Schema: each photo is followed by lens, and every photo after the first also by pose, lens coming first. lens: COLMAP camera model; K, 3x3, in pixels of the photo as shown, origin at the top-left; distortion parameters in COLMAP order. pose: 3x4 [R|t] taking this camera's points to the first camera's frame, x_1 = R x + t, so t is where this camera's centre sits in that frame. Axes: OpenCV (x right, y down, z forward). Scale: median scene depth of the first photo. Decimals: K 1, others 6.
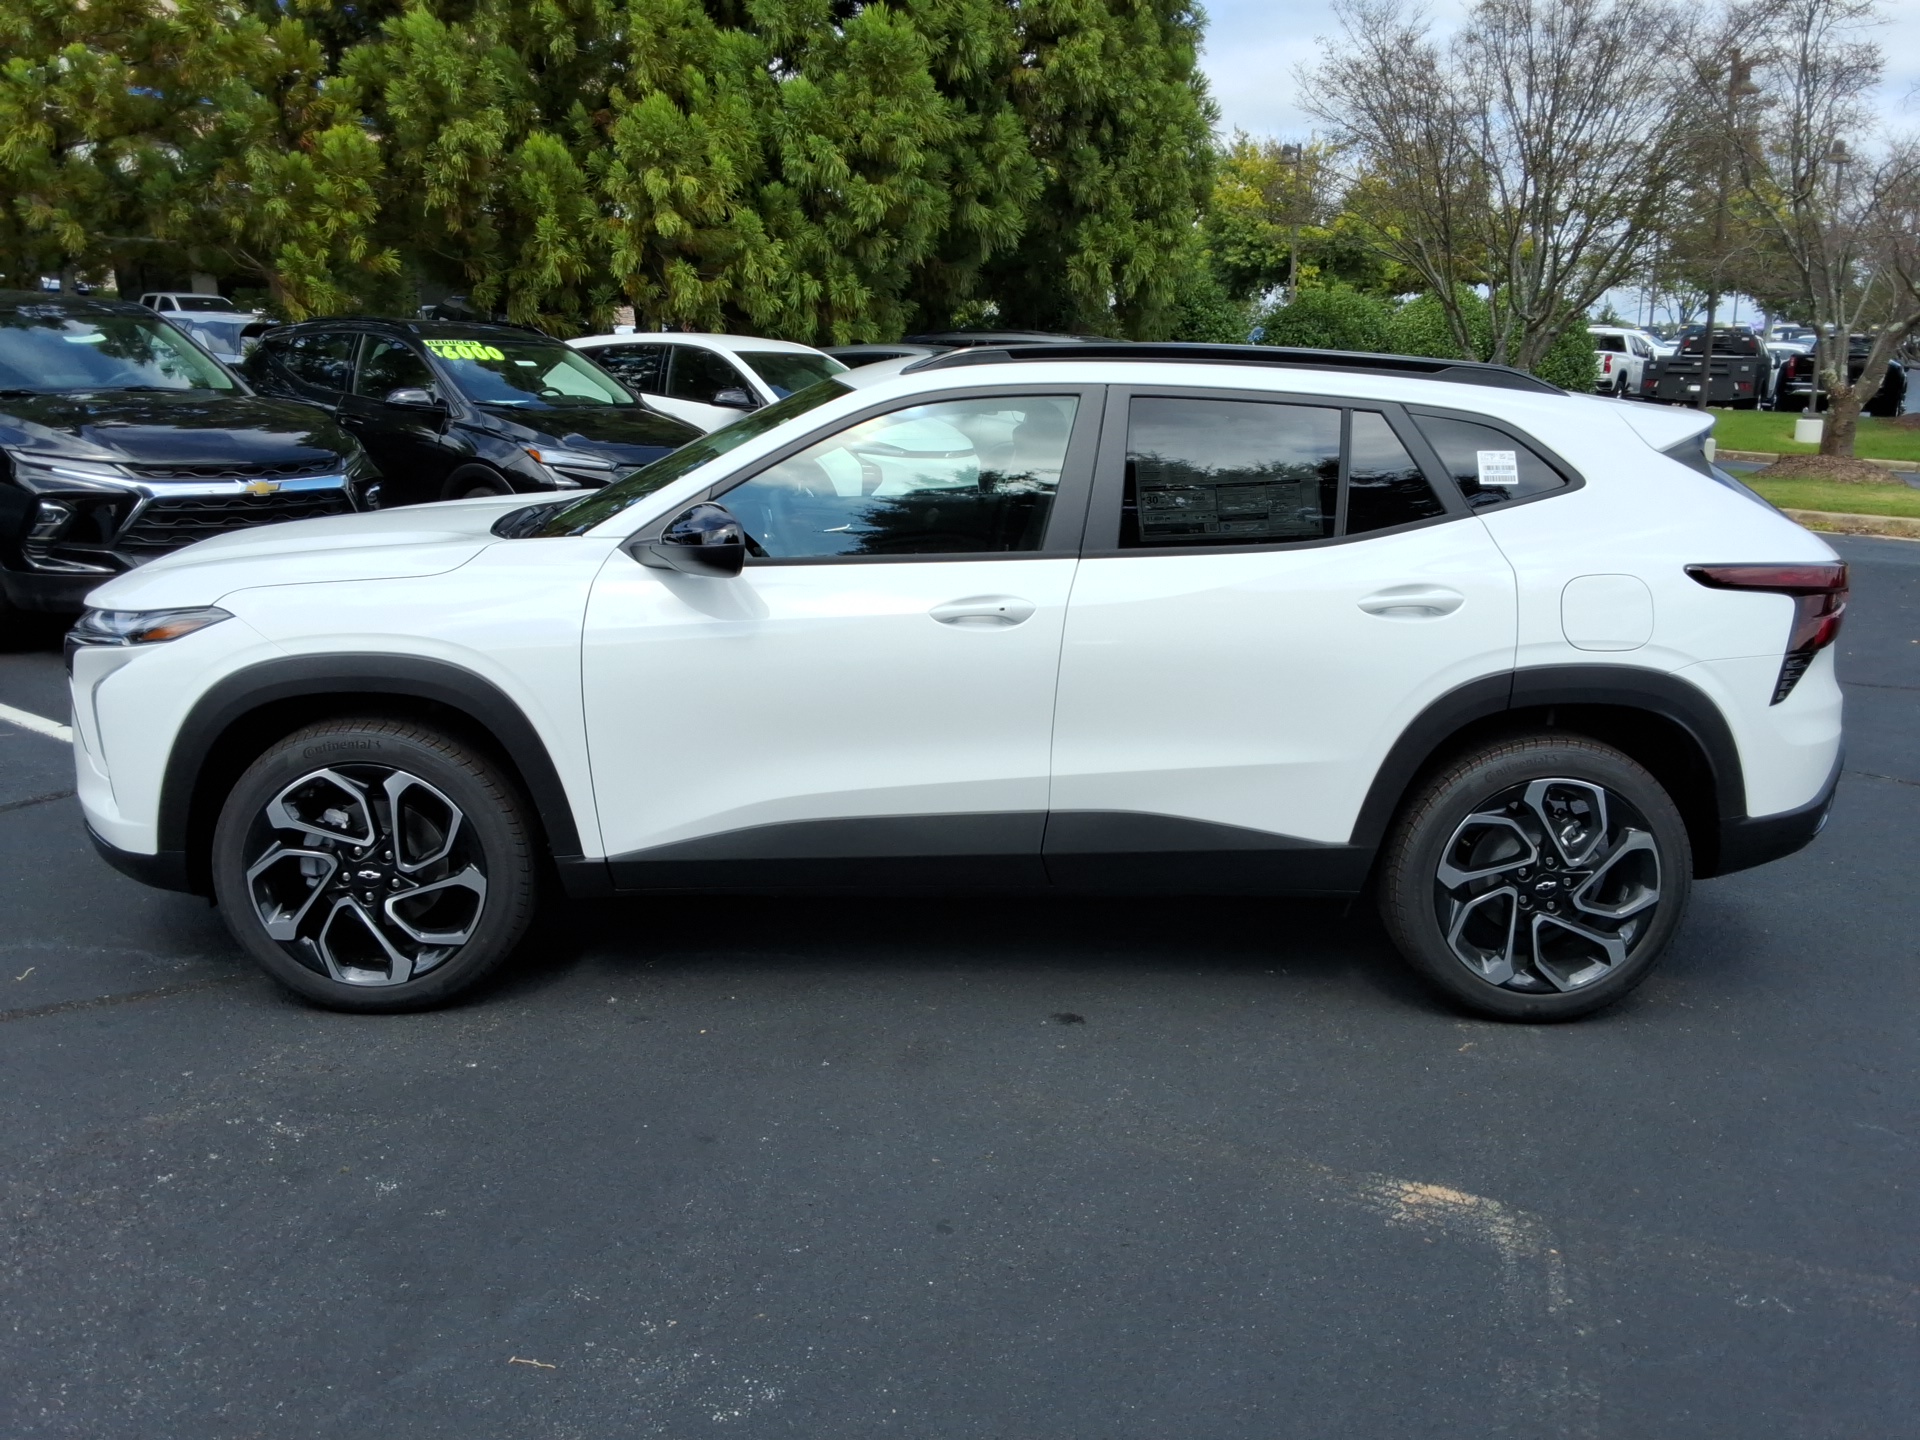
lens RADIAL K [[1537.5, 0, 973.3], [0, 1537.5, 714.7], [0, 0, 1]] dist [0.104706, -0.137146]
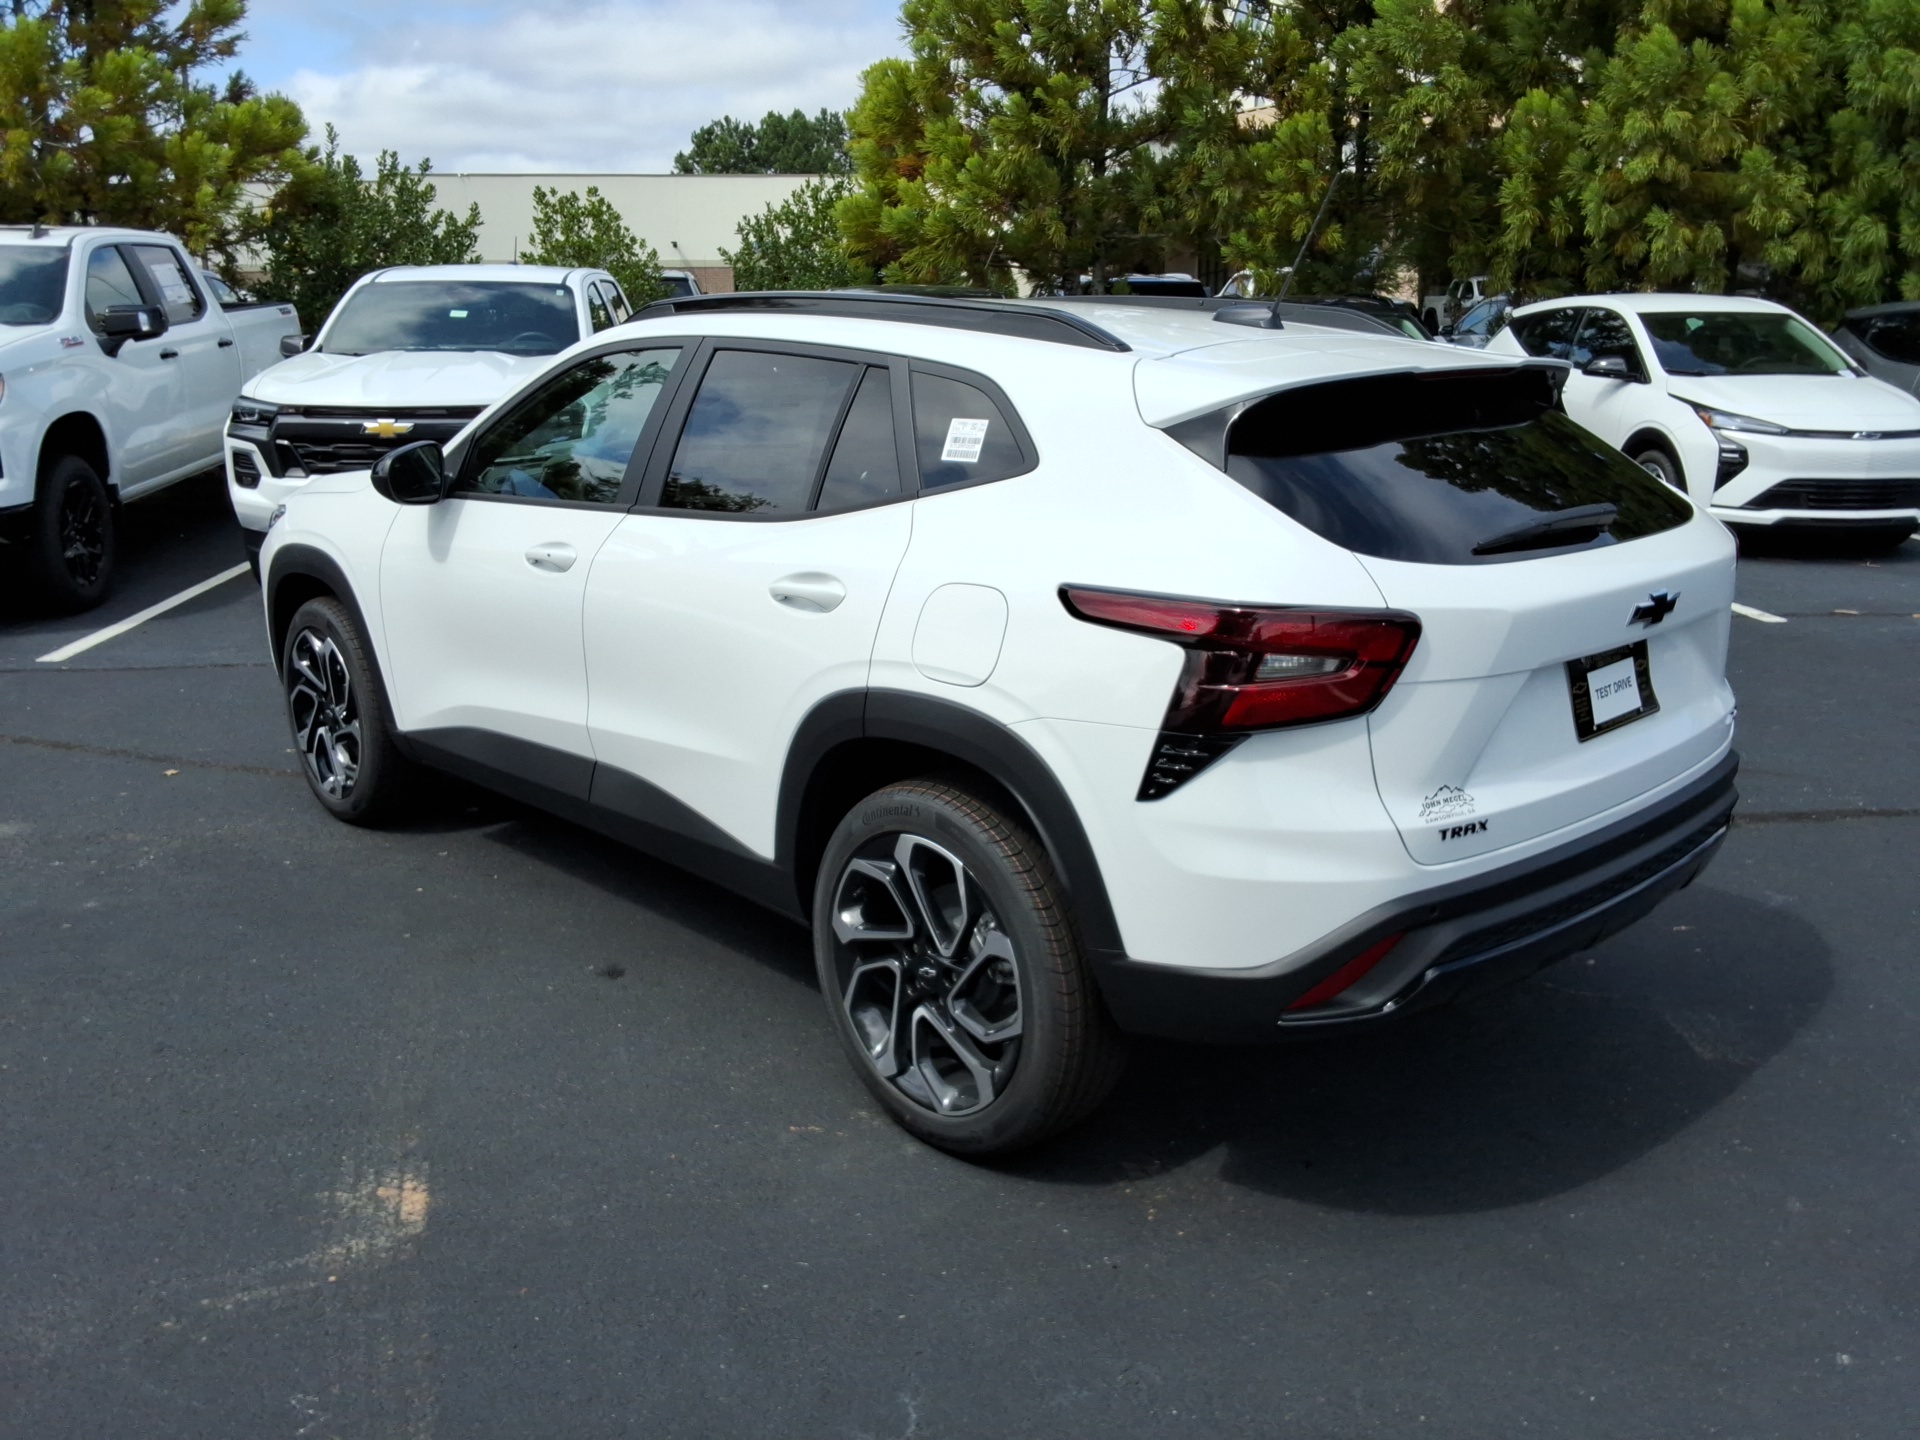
lens RADIAL K [[1528.0, 0, 987.2], [0, 1528.0, 709.0], [0, 0, 1]] dist [0.120496, -0.193583]
pose [[0.665399, 0.160643, -0.728998, 0.935042], [-0.152102, 0.985260, 0.078280, -0.086867], [0.730827, 0.058794, 0.680025, 0.484937]]
